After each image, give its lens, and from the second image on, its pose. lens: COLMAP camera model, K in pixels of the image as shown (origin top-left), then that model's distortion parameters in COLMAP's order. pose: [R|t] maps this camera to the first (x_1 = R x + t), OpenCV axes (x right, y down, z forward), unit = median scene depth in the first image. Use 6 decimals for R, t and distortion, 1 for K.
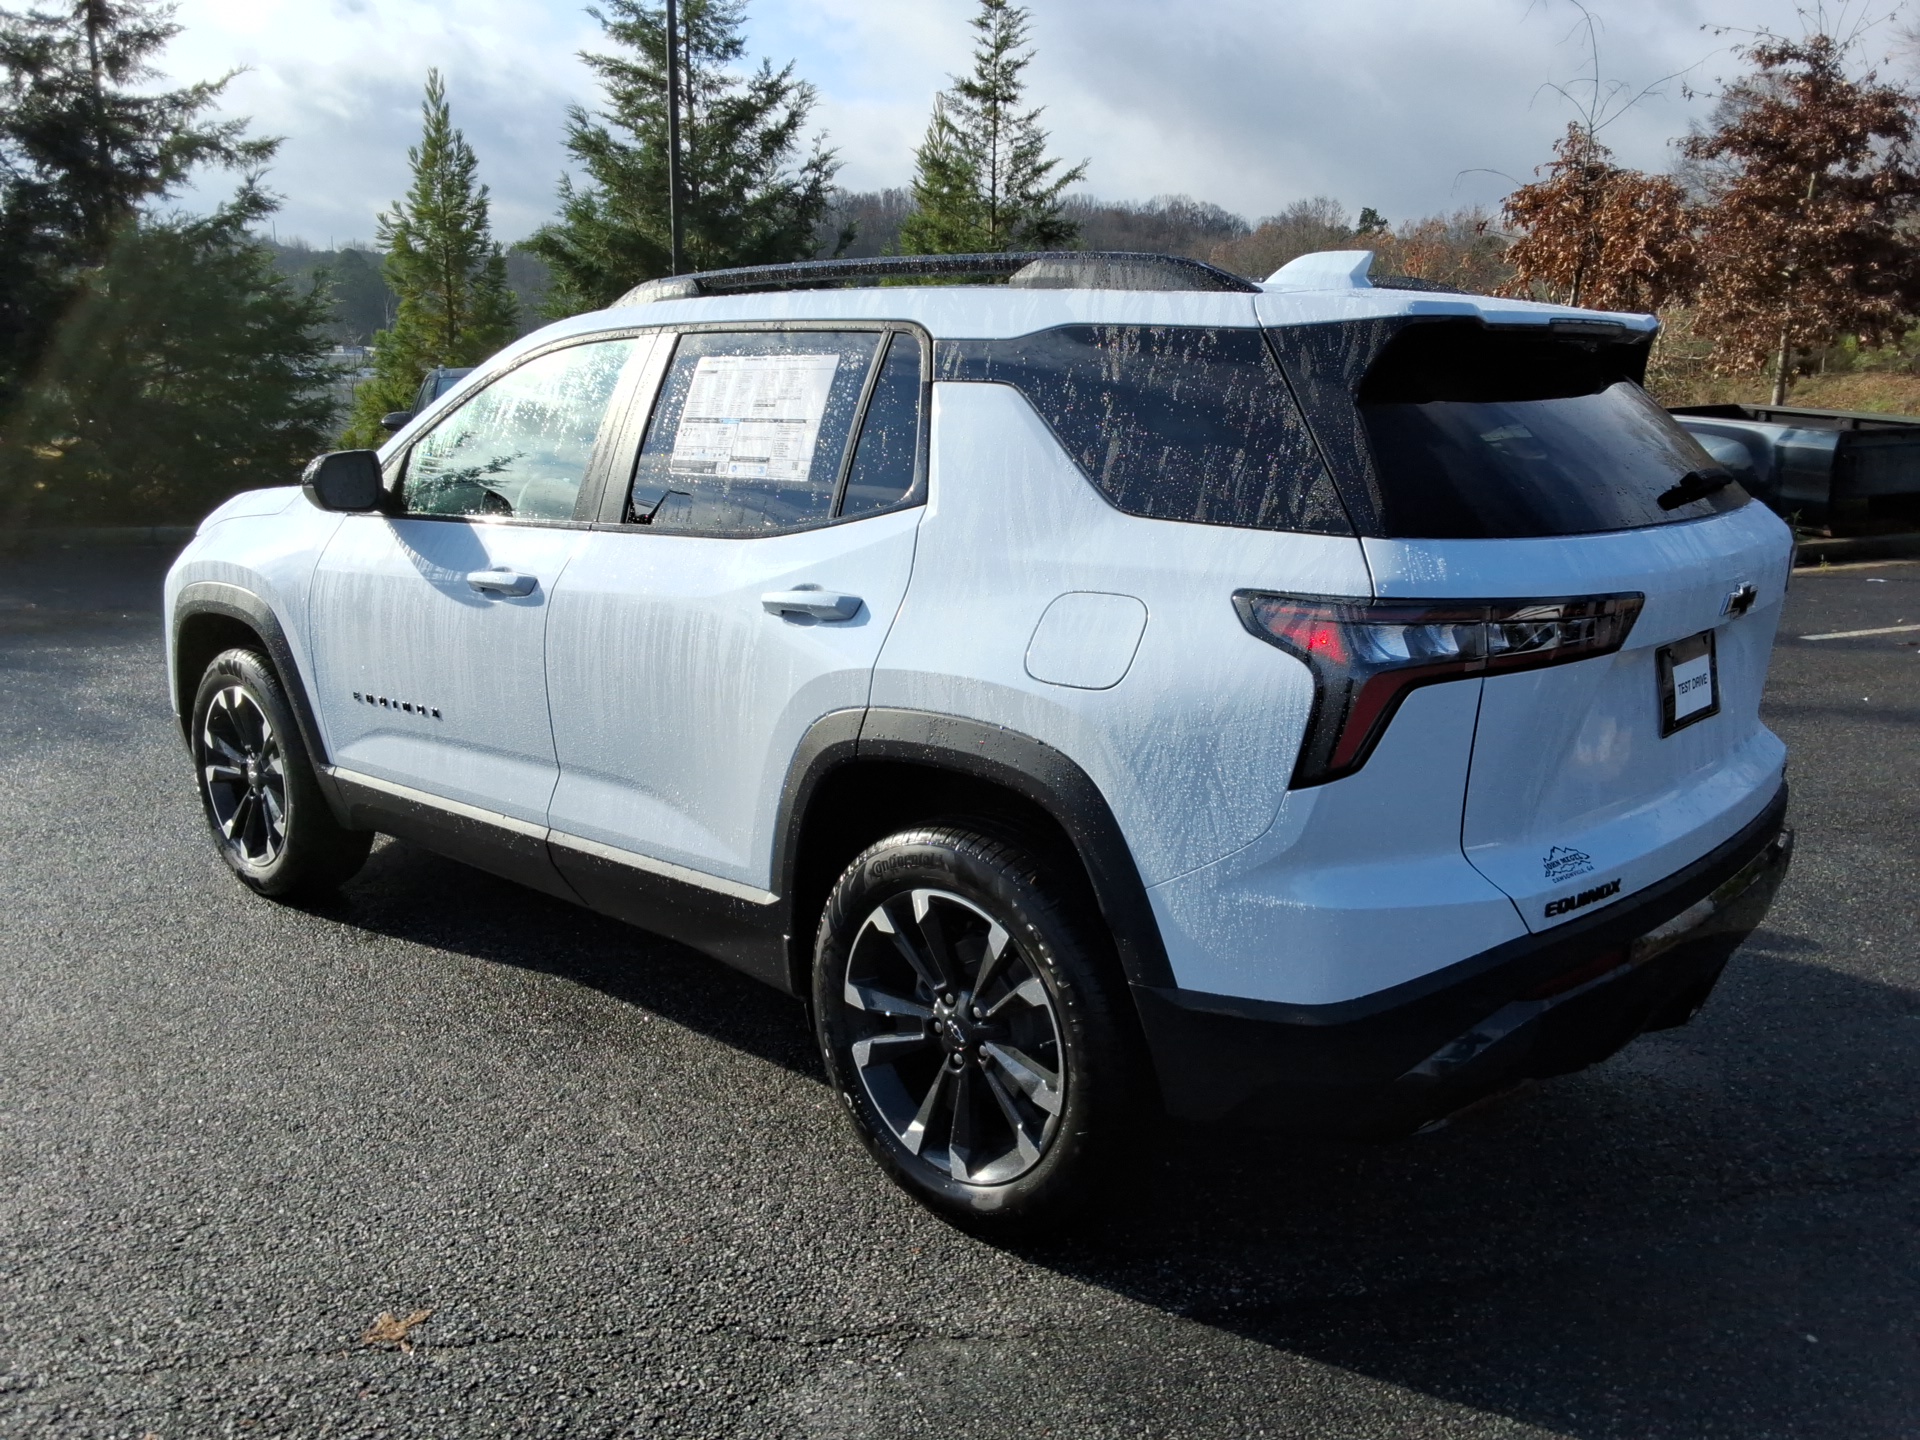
lens RADIAL K [[1539.9, 0, 983.8], [0, 1539.9, 711.6], [0, 0, 1]] dist [0.134075, -0.182970]
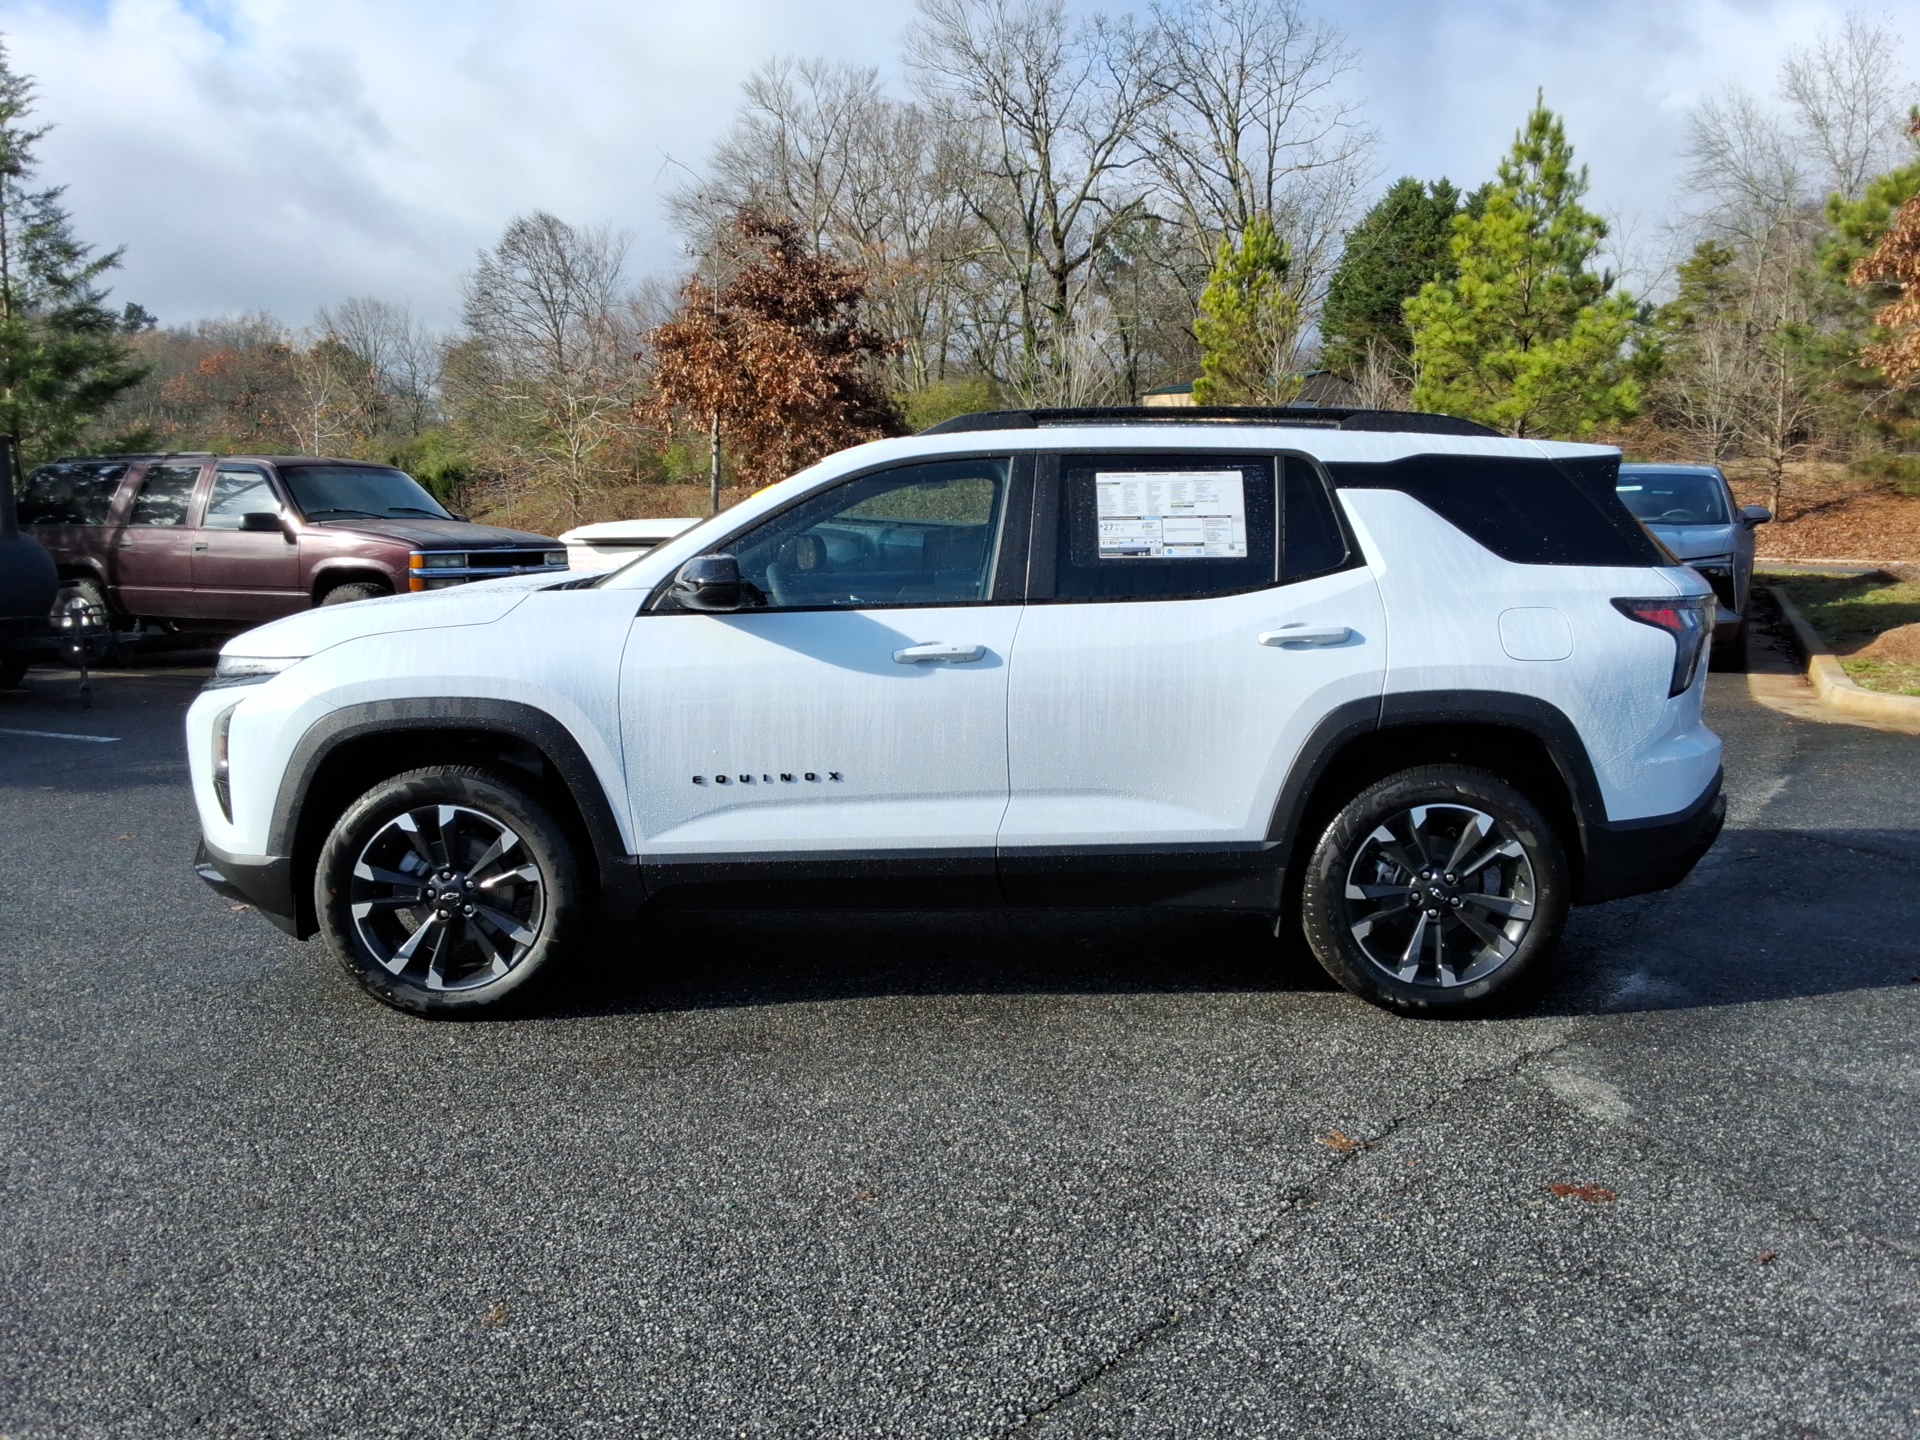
lens RADIAL K [[1546.9, 0, 980.5], [0, 1546.9, 717.4], [0, 0, 1]] dist [0.113885, -0.145592]
pose [[0.746358, -0.097152, 0.658416, -1.321189], [0.139226, 0.990191, -0.011714, -0.017307], [-0.650819, 0.100411, 0.752563, 0.080162]]
